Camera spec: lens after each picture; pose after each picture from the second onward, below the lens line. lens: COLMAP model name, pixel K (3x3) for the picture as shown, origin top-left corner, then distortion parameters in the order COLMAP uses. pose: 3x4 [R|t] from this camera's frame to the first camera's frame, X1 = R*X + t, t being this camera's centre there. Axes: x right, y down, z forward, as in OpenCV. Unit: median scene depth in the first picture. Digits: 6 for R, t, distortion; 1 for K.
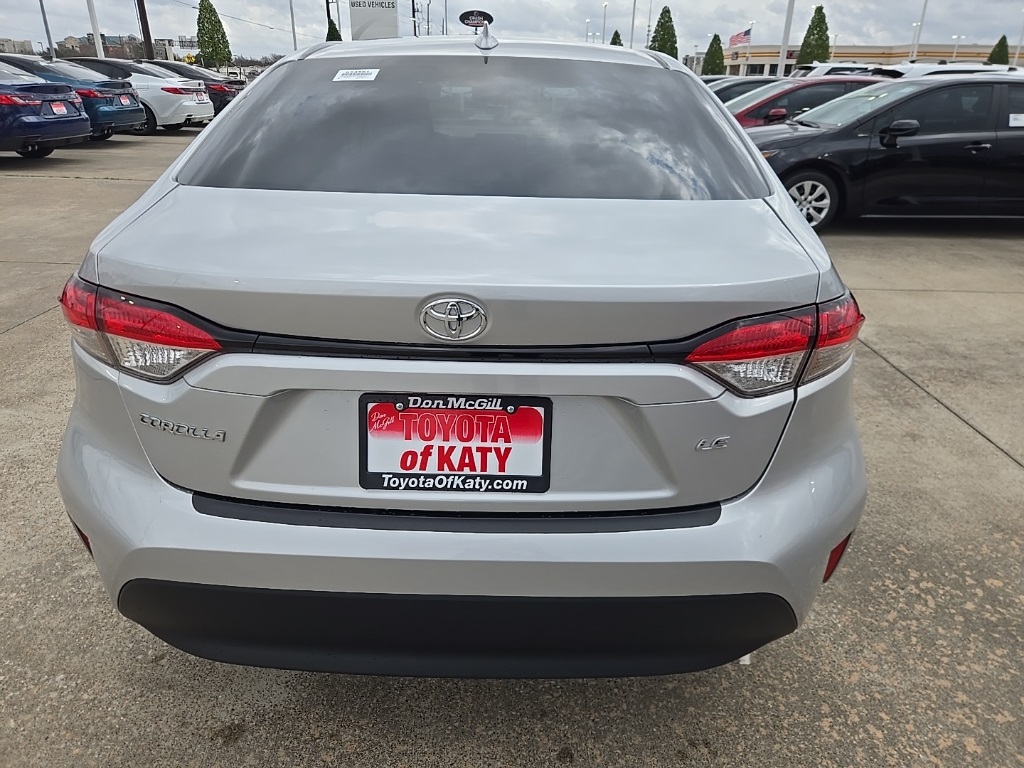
lens RADIAL K [[715.8, 0, 512.0], [0, 715.8, 384.0], [0, 0, 1]] dist [-0.000730, -0.000772]
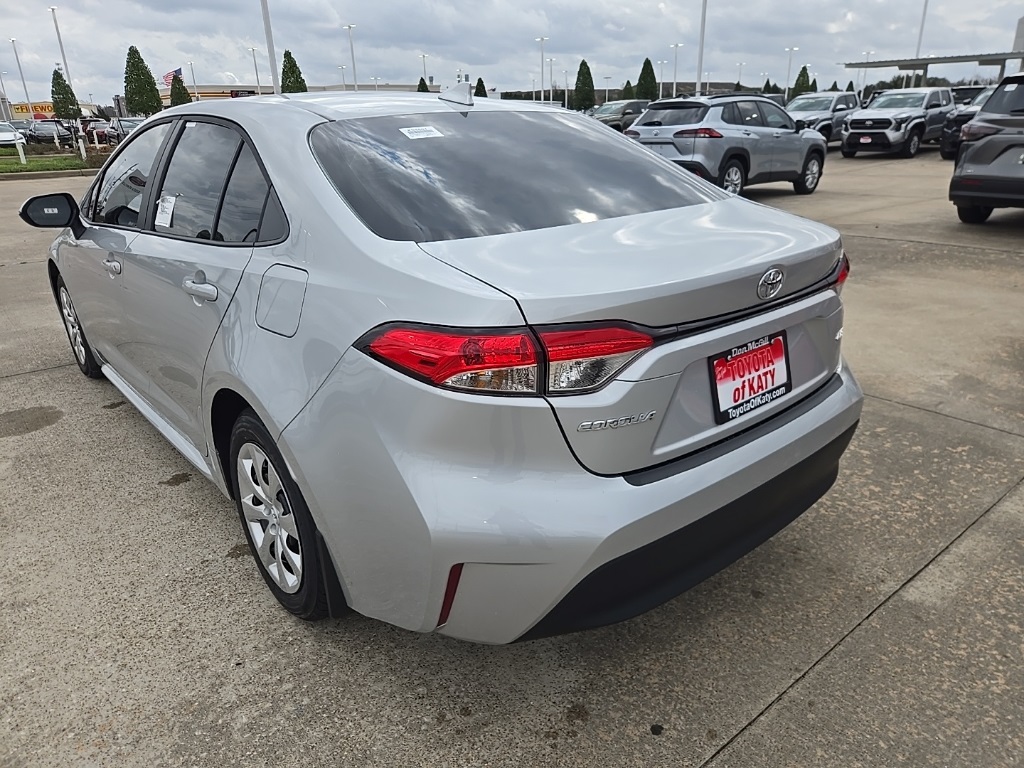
lens RADIAL K [[727.6, 0, 512.0], [0, 727.6, 384.0], [0, 0, 1]] dist [0.048863, -0.000103]
pose [[0.770798, -0.274564, 0.574878, -1.304865], [0.301019, 0.952243, 0.051188, -0.120928], [-0.561478, 0.133593, 0.816637, 0.069571]]
